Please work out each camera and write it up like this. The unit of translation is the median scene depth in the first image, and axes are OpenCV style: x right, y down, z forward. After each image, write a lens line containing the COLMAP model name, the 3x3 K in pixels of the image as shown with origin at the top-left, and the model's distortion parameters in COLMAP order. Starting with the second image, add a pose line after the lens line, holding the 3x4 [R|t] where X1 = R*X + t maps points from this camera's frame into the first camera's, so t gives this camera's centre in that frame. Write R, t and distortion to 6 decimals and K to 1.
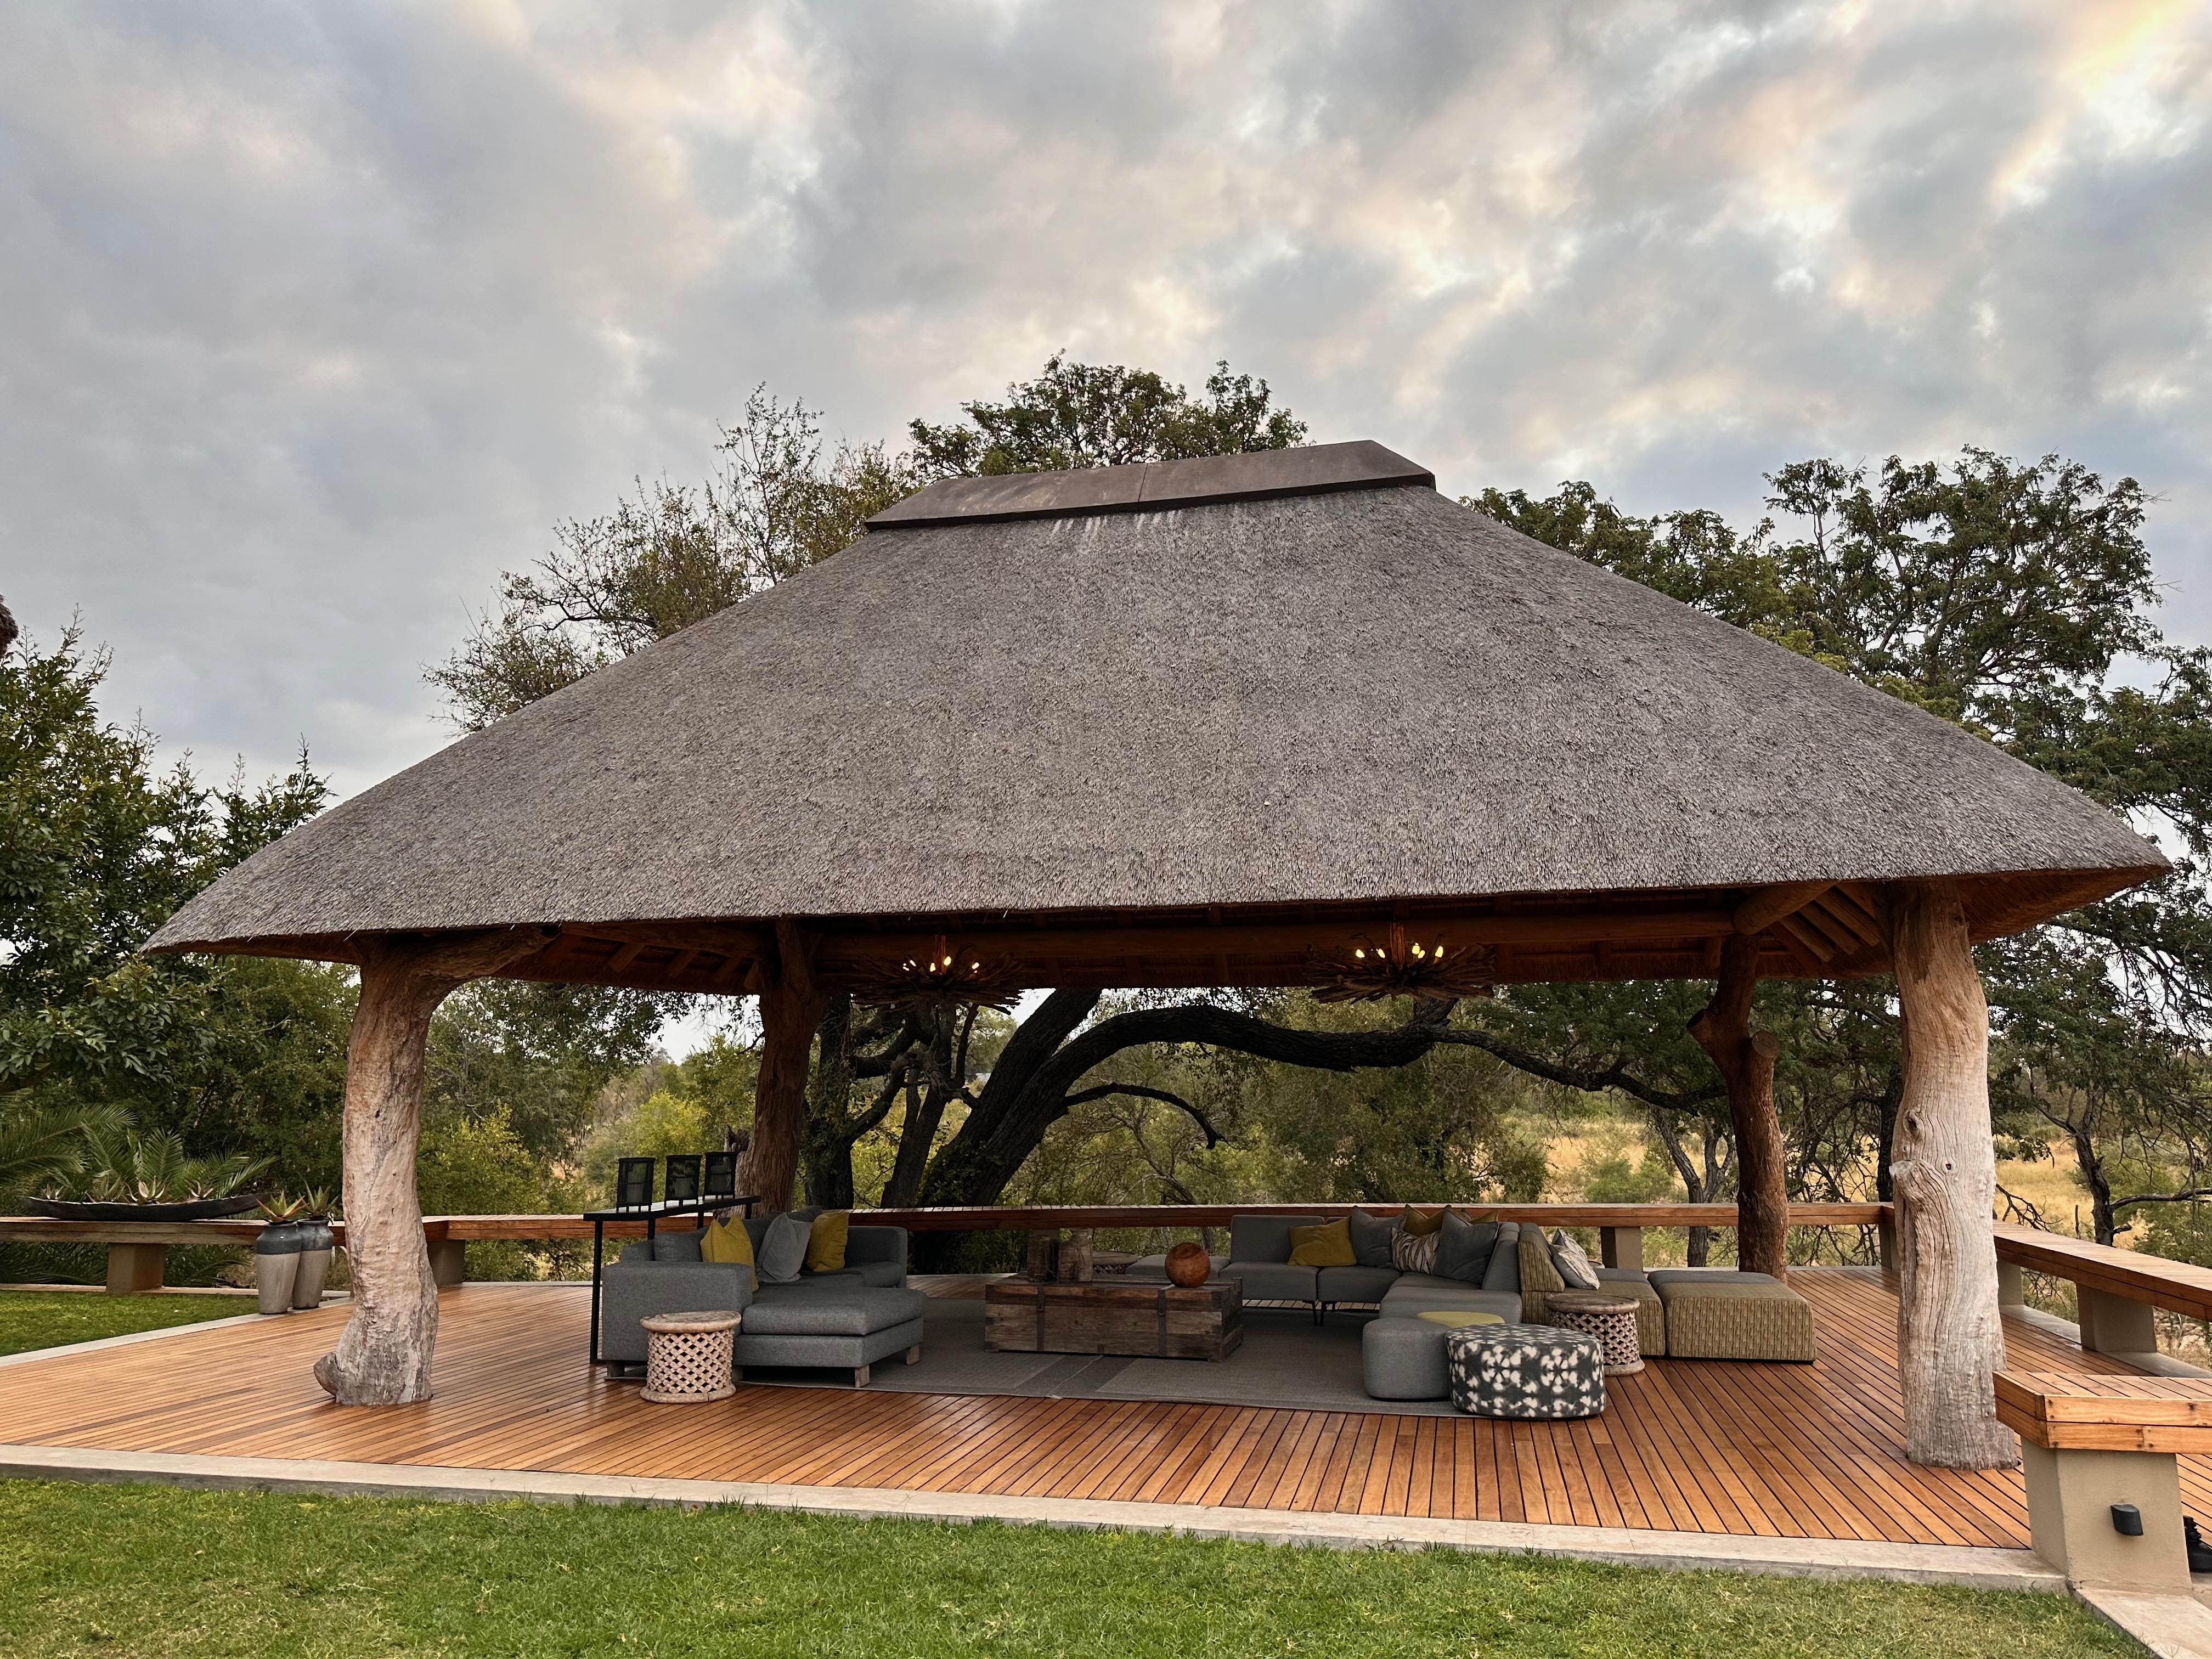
lens RADIAL K [[1521.4, 0, 1106.0], [0, 1521.4, 829.5], [0, 0, 1]] dist [0.007056, -0.002767]
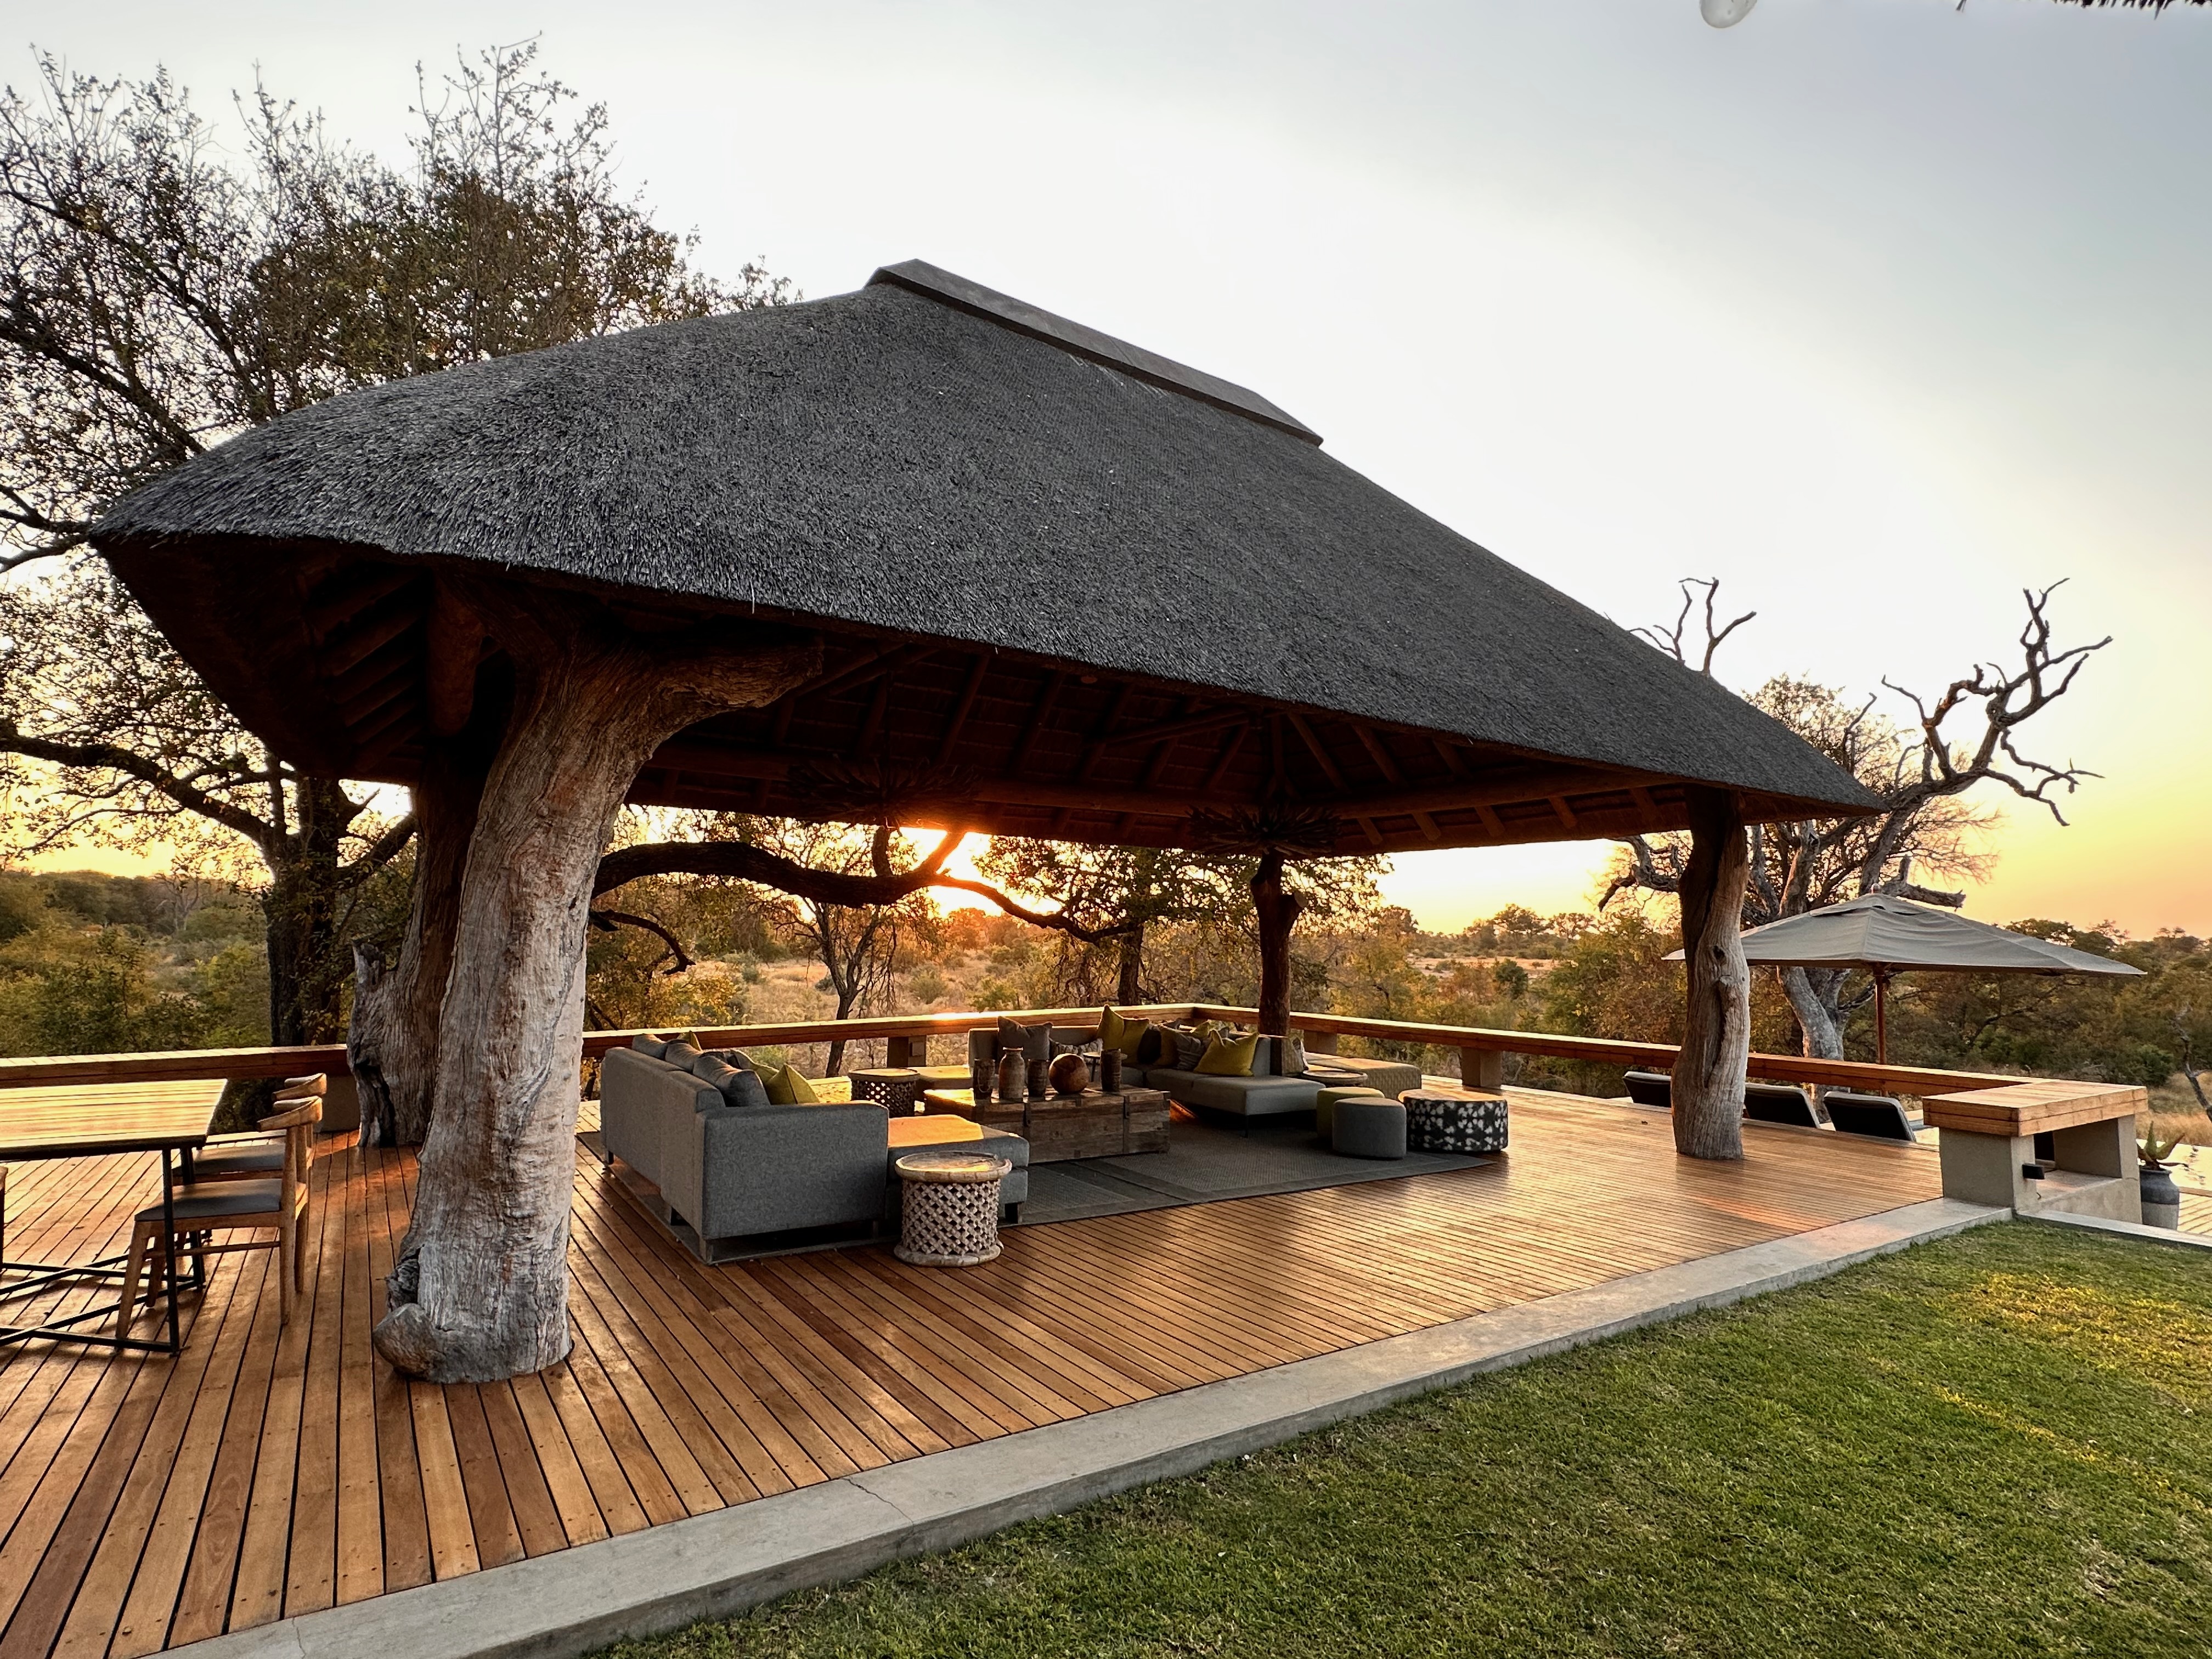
lens RADIAL K [[1135.1, 0, 1106.0], [0, 1135.1, 829.5], [0, 0, 1]] dist [-0.003770, -0.000330]
pose [[0.687976, 0.081120, 0.721186, -0.180343], [-0.116845, 0.993150, -0.000248, 0.035836], [-0.716266, -0.084096, 0.692742, 0.144026]]
